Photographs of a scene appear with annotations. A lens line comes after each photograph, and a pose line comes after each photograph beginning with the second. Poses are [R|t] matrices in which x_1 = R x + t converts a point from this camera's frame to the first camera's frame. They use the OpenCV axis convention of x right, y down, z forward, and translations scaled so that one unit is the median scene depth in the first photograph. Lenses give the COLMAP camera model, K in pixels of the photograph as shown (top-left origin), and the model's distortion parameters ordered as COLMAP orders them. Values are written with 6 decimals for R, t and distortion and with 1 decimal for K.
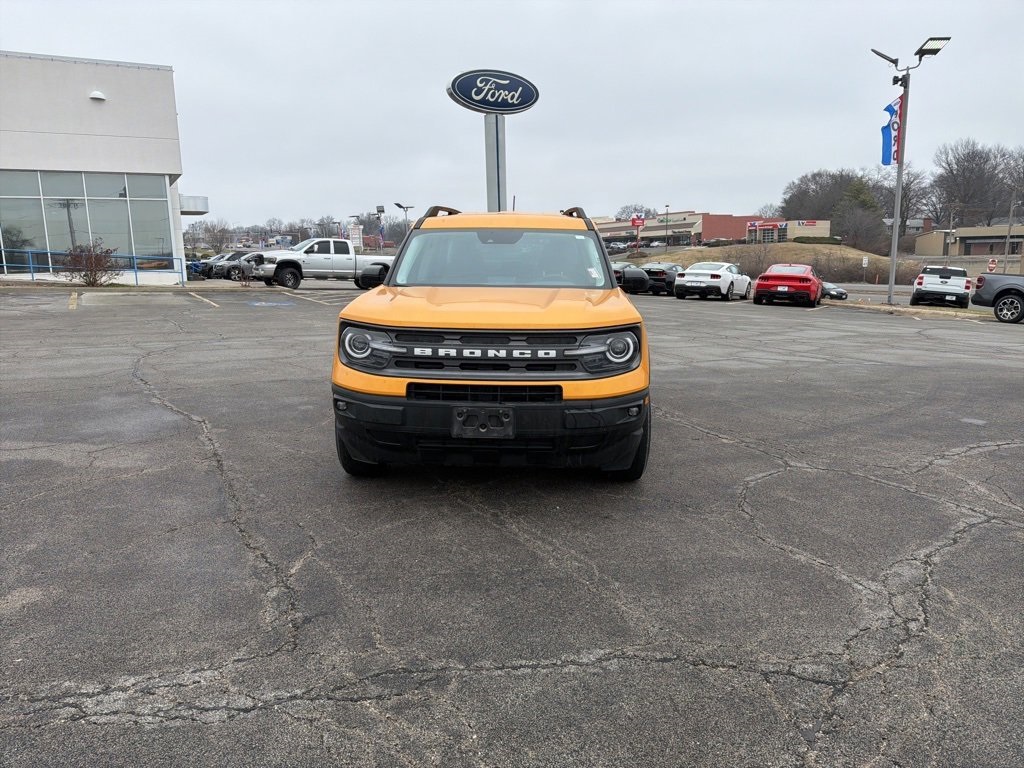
lens RADIAL K [[720.5, 0, 512.0], [0, 720.5, 384.0], [0, 0, 1]] dist [0.042803, -0.058439]
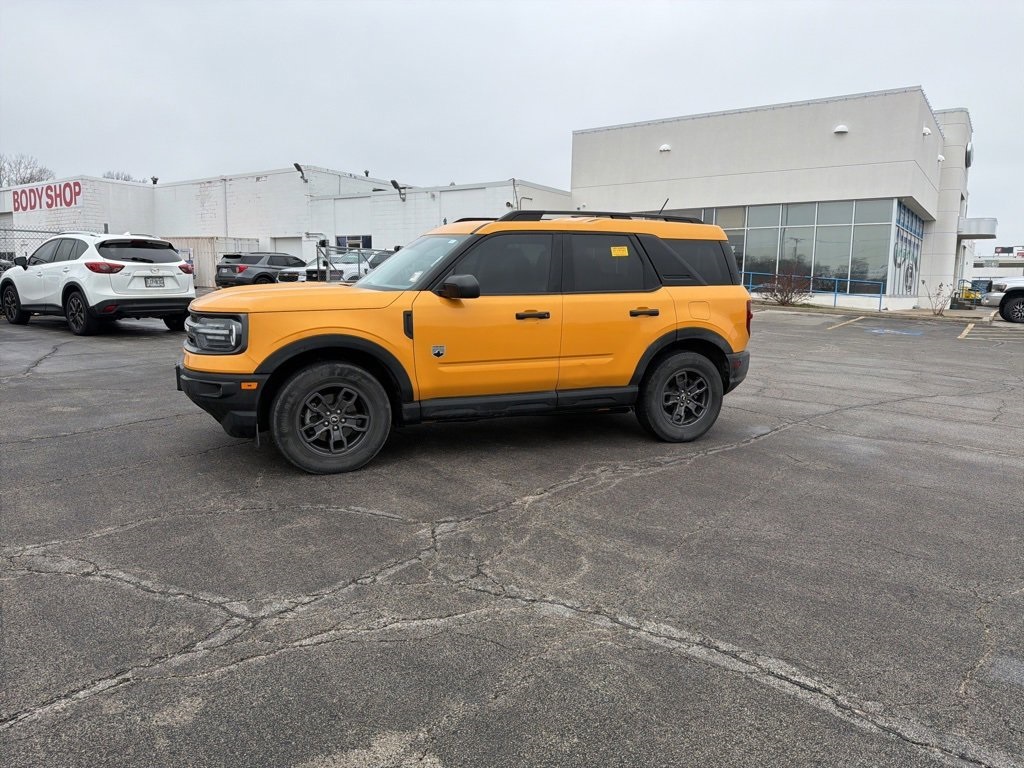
lens RADIAL K [[713.1, 0, 512.0], [0, 713.1, 384.0], [0, 0, 1]] dist [0.084656, -0.124443]
pose [[0.433120, 0.146521, -0.889347, 1.190887], [-0.180357, 0.980832, 0.073758, -0.117975], [0.883107, 0.128454, 0.451244, 0.772853]]
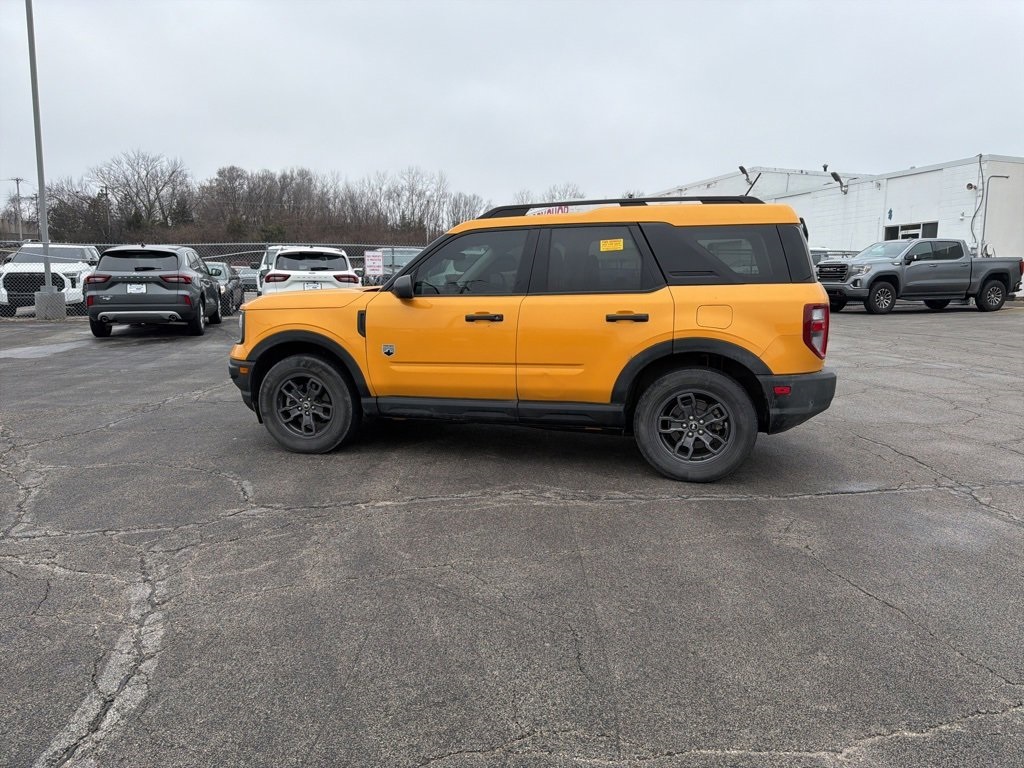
lens RADIAL K [[713.1, 0, 512.0], [0, 713.1, 384.0], [0, 0, 1]] dist [0.084656, -0.124443]
pose [[-0.221023, 0.149940, -0.963674, 1.214588], [-0.174386, 0.966111, 0.190315, -0.259344], [0.959551, 0.210115, -0.187385, 1.547146]]
